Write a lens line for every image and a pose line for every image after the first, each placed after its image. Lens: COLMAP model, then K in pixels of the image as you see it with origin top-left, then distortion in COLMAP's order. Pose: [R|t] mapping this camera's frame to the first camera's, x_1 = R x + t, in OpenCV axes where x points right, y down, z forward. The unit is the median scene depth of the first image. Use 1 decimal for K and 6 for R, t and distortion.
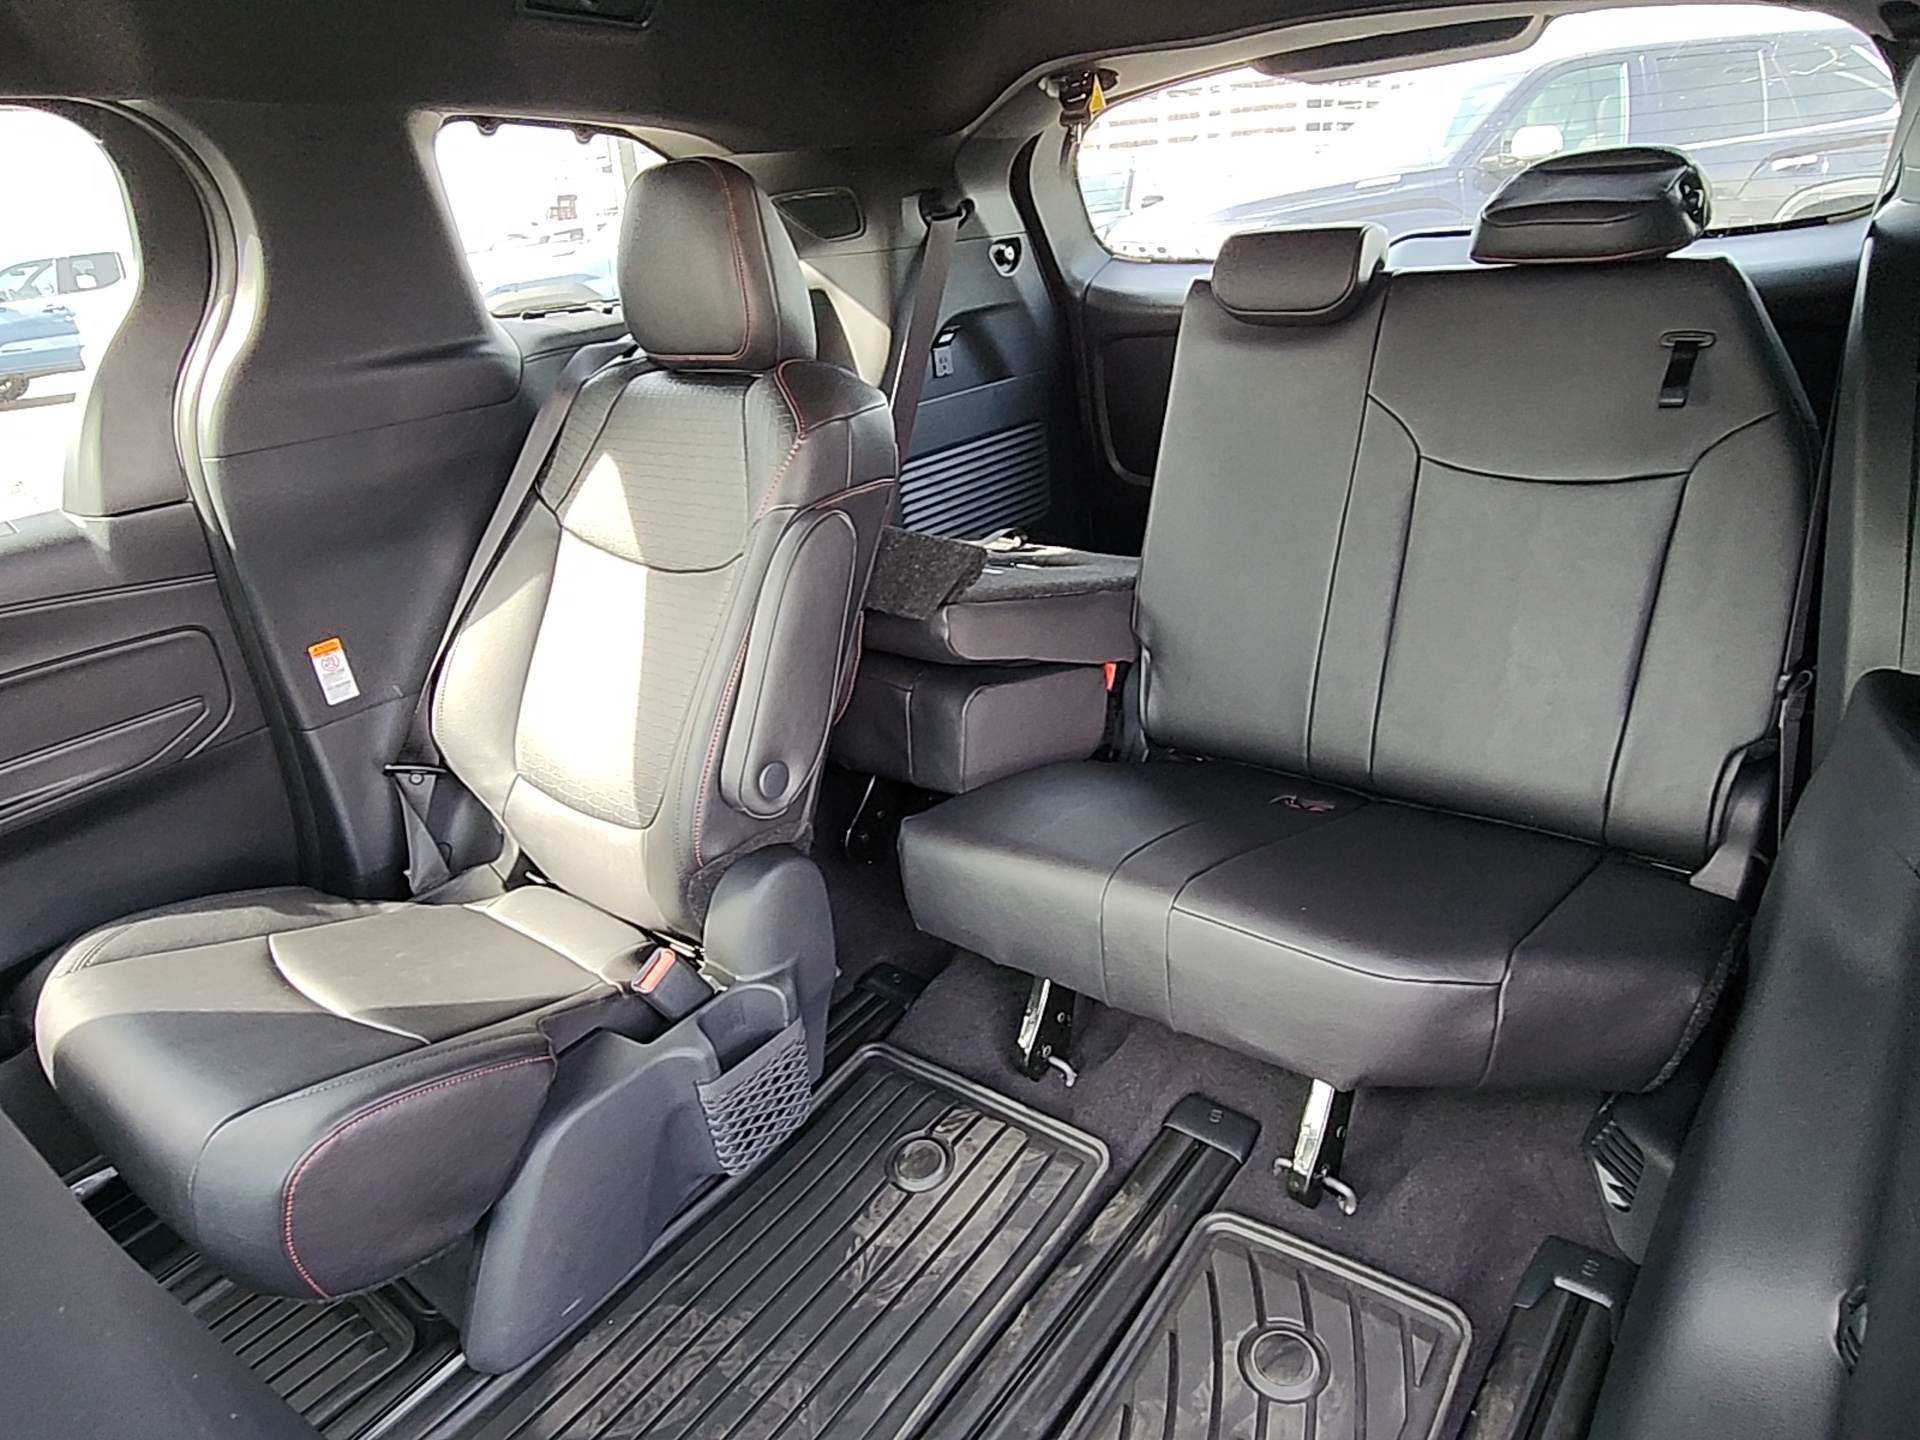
lens RADIAL K [[1188.9, 0, 960.0], [0, 1188.9, 720.0], [0, 0, 1]] dist [0.005890, -0.003061]
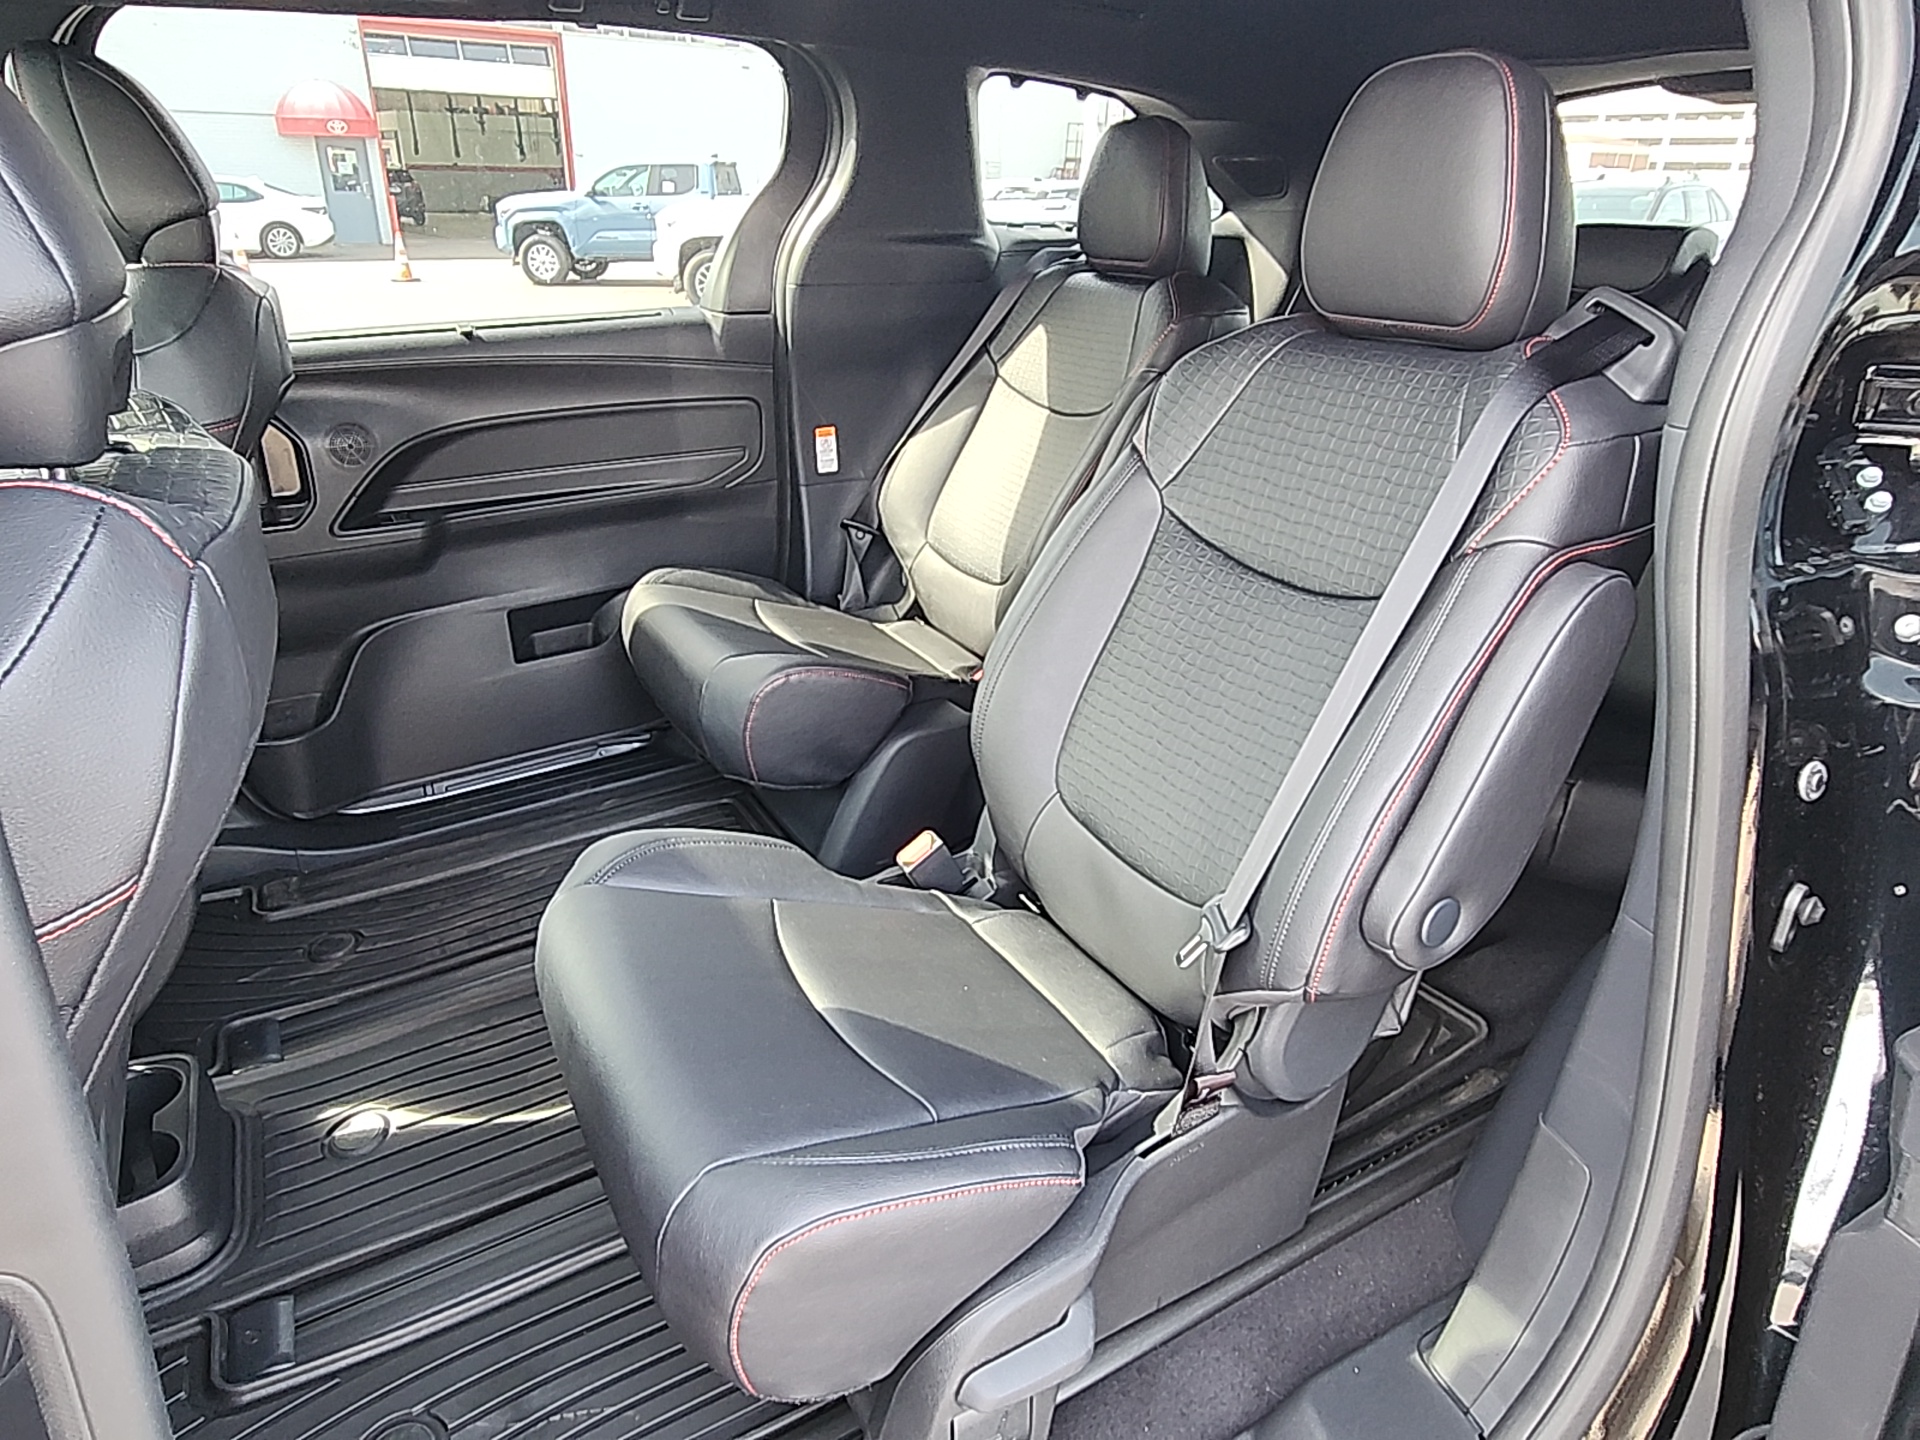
lens RADIAL K [[1188.9, 0, 960.0], [0, 1188.9, 720.0], [0, 0, 1]] dist [0.005890, -0.003061]
pose [[0.924127, 0.241942, -0.295725, 0.130052], [-0.237244, 0.970044, 0.052247, 0.164042], [0.299507, 0.021876, 0.953843, -0.321475]]
